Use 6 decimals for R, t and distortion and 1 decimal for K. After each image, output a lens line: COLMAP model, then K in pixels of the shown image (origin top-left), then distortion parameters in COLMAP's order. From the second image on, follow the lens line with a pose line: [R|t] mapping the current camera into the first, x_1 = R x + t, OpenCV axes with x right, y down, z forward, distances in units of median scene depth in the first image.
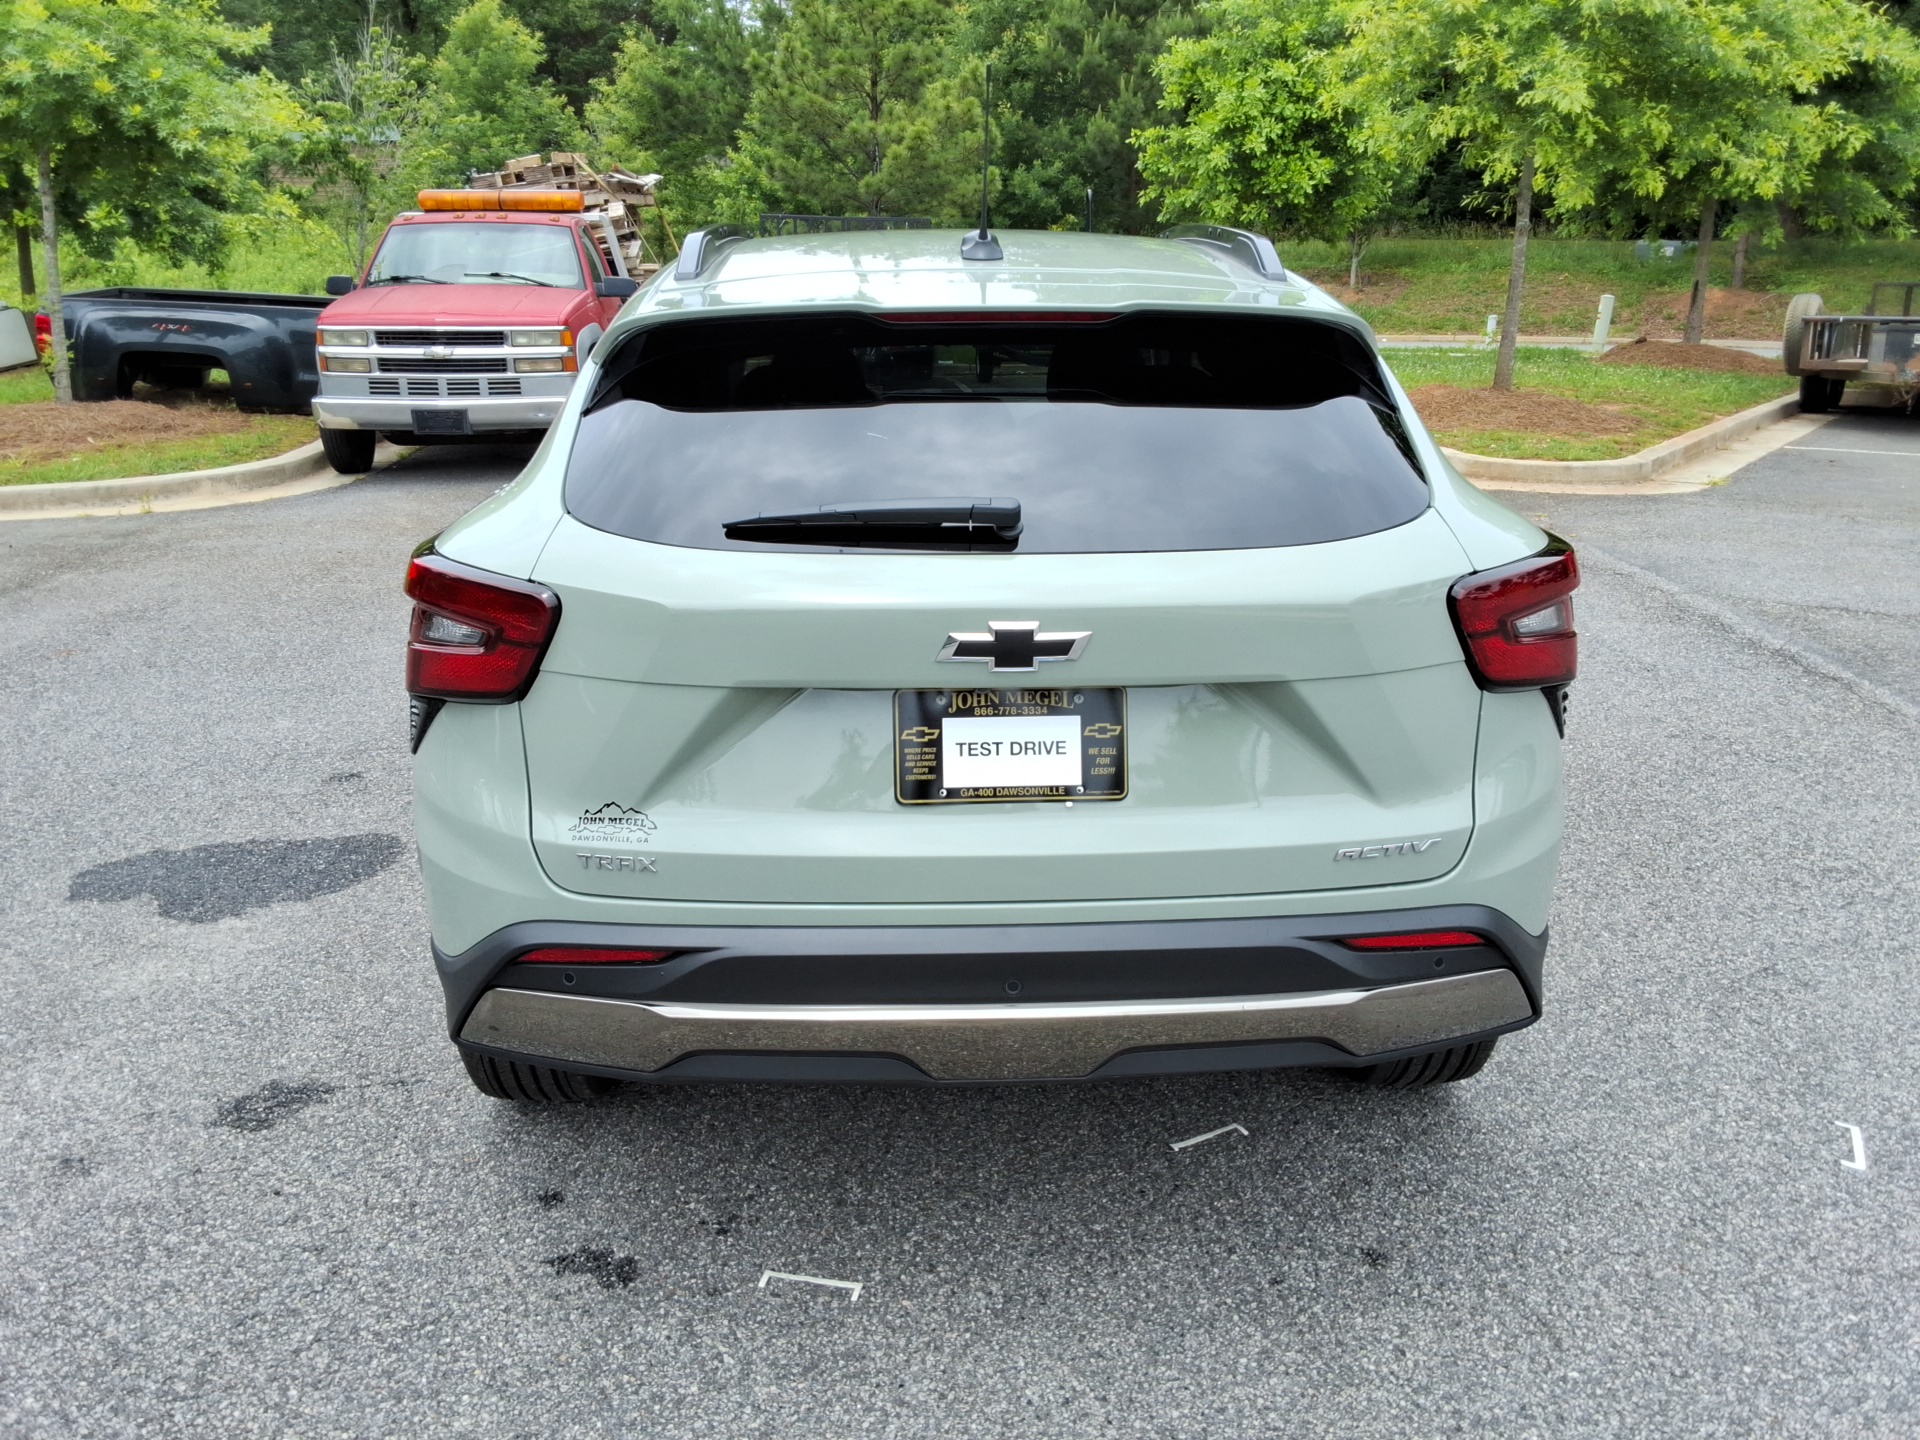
lens RADIAL K [[1548.1, 0, 972.7], [0, 1548.1, 702.6], [0, 0, 1]] dist [0.133114, -0.232092]
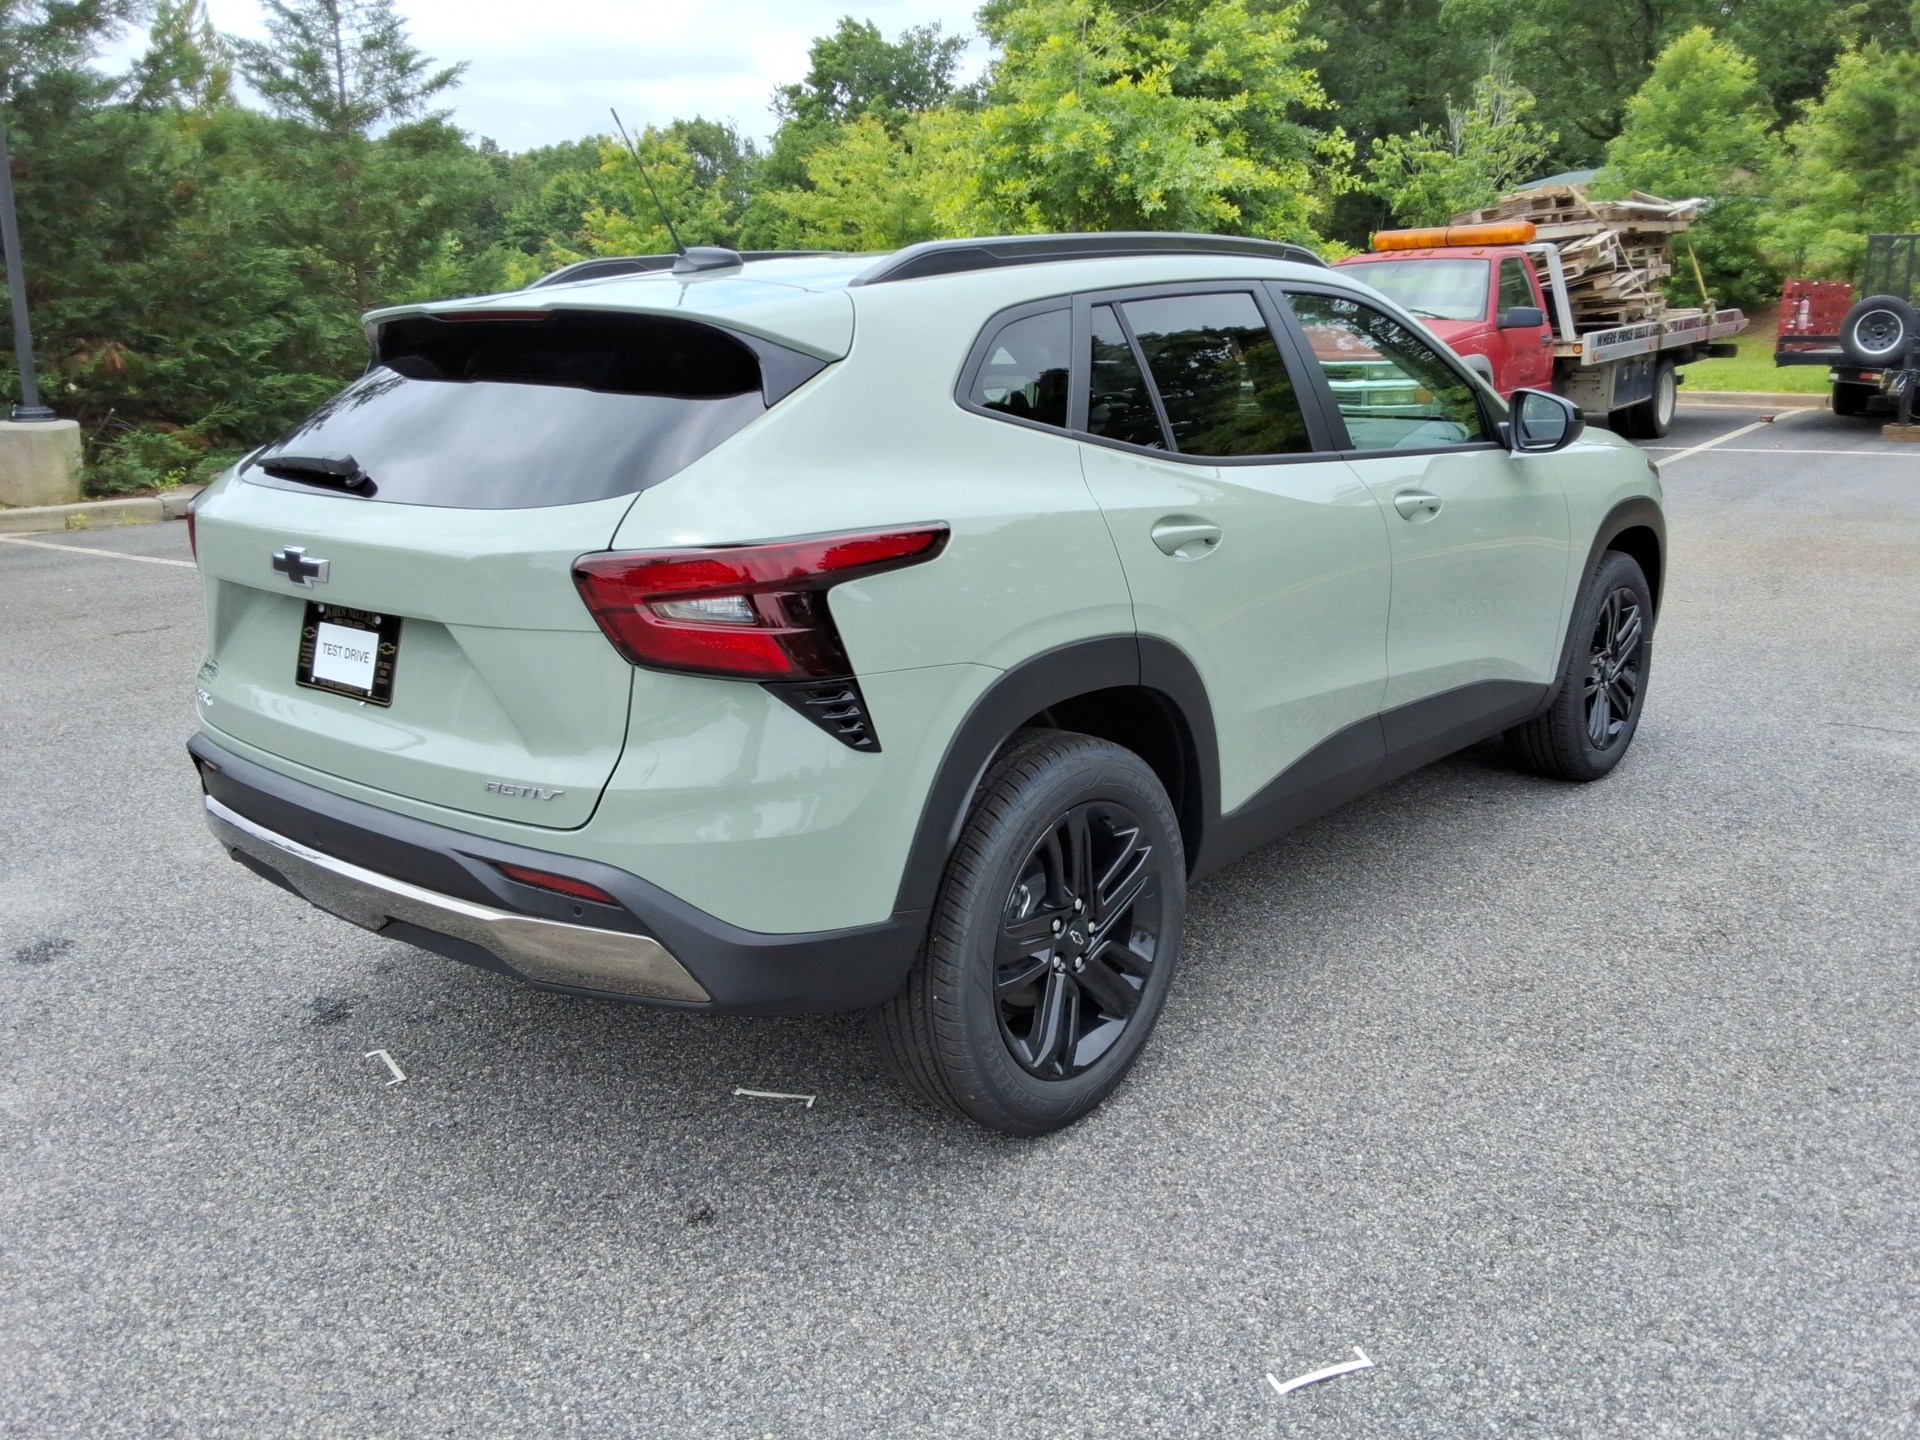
lens RADIAL K [[1541.0, 0, 971.5], [0, 1541.0, 707.1], [0, 0, 1]] dist [0.123038, -0.188797]
pose [[0.728879, 0.151503, -0.667669, 0.127003], [-0.165838, 0.985236, 0.042521, -0.006628], [0.664254, 0.079732, 0.743243, 0.040203]]
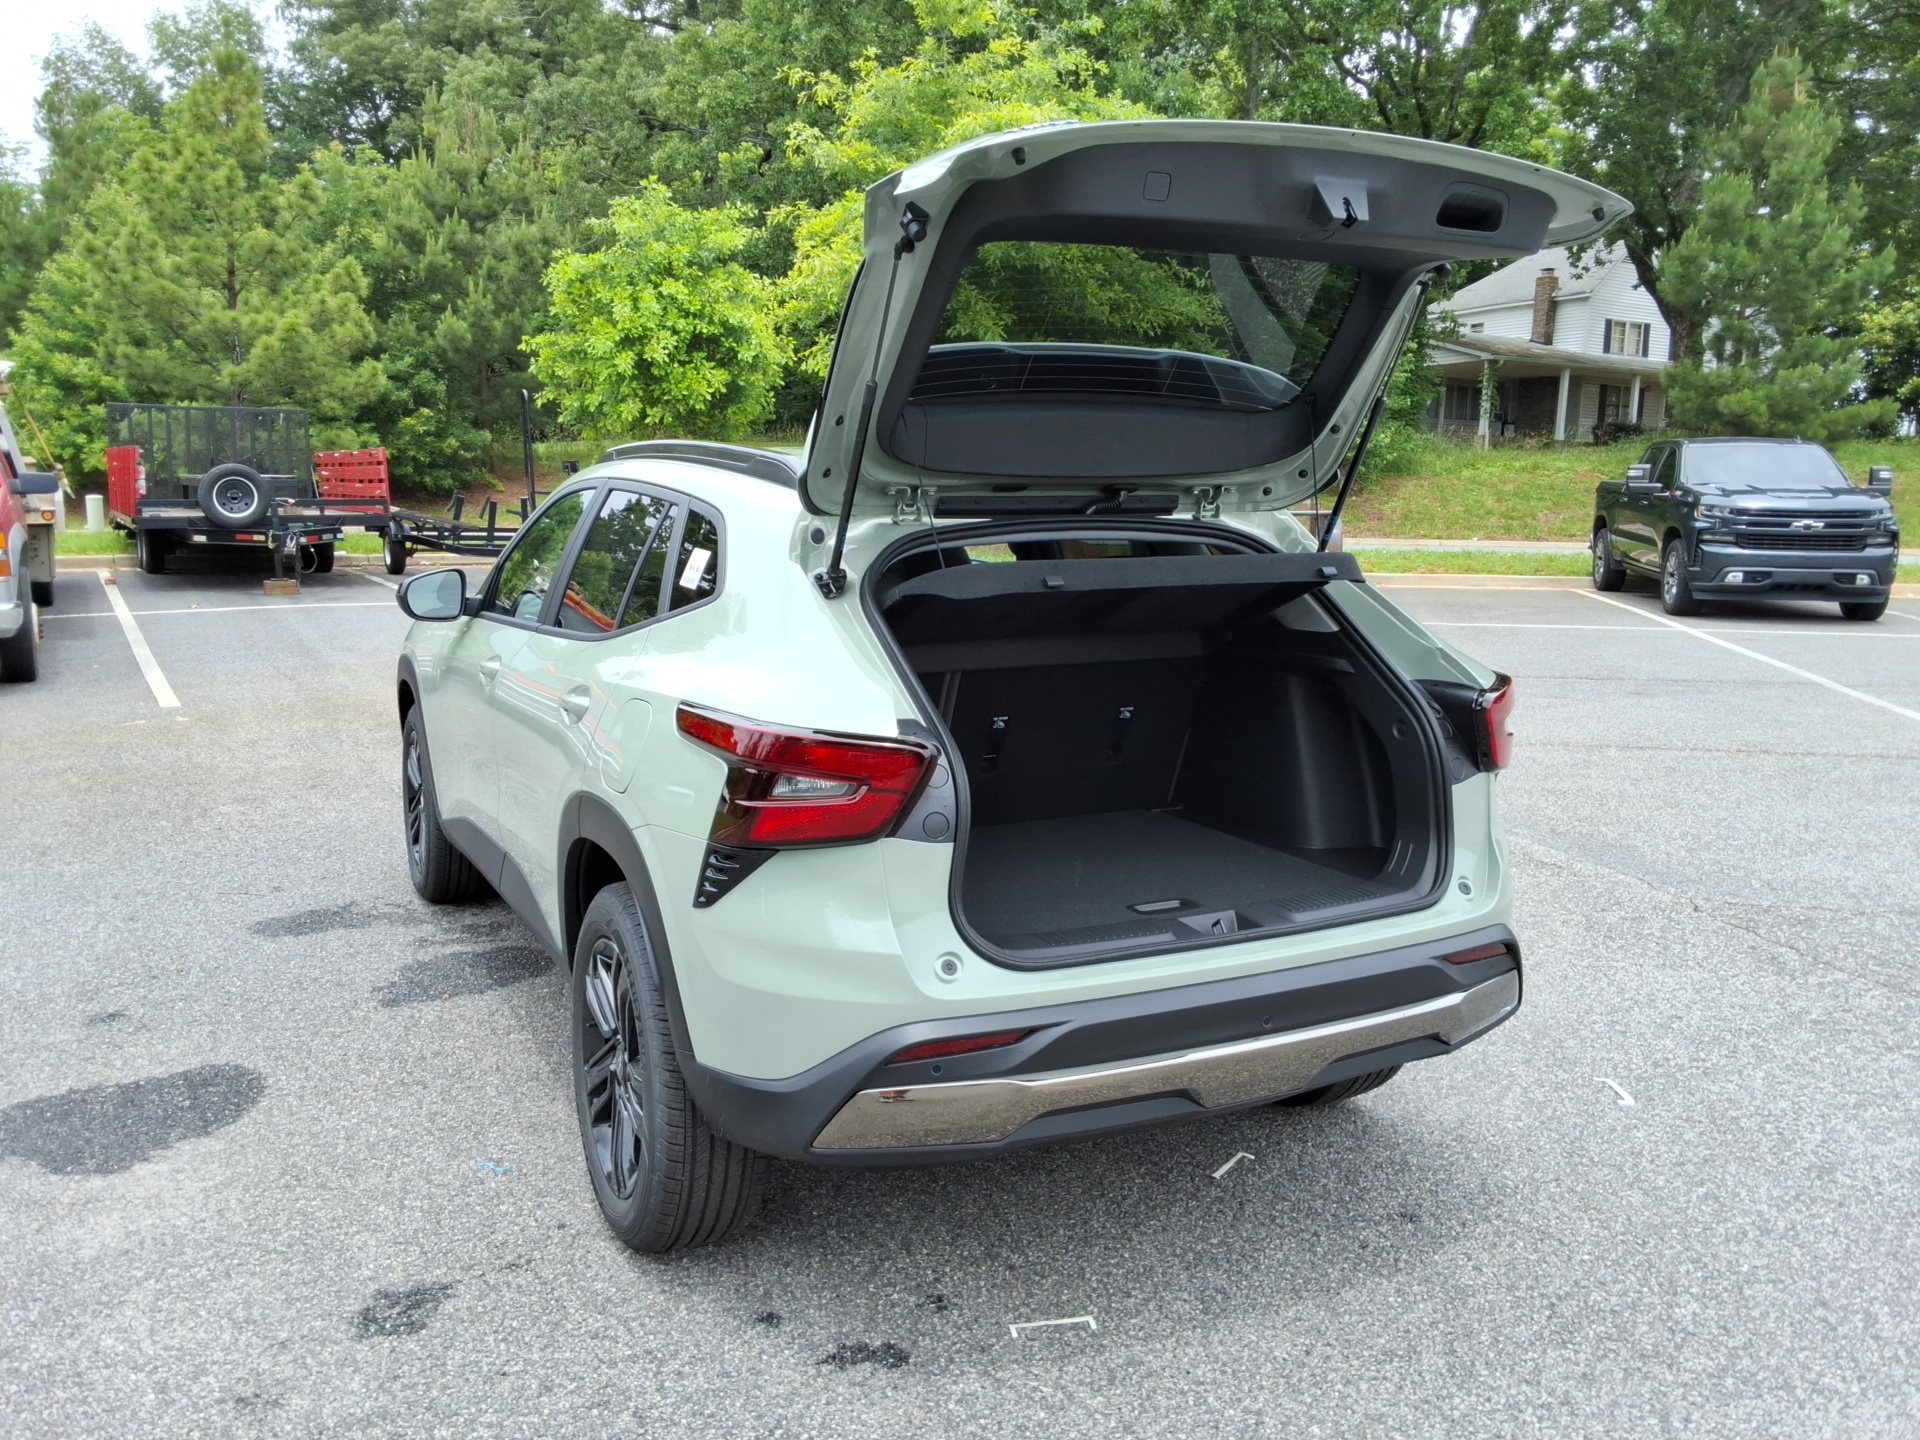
lens RADIAL K [[1548.1, 0, 972.7], [0, 1548.1, 702.6], [0, 0, 1]] dist [0.133114, -0.232092]
pose [[0.909026, -0.057002, 0.412823, -0.074213], [0.105351, 0.989858, -0.095305, 0.001571], [-0.403203, 0.130126, 0.905812, -0.012854]]
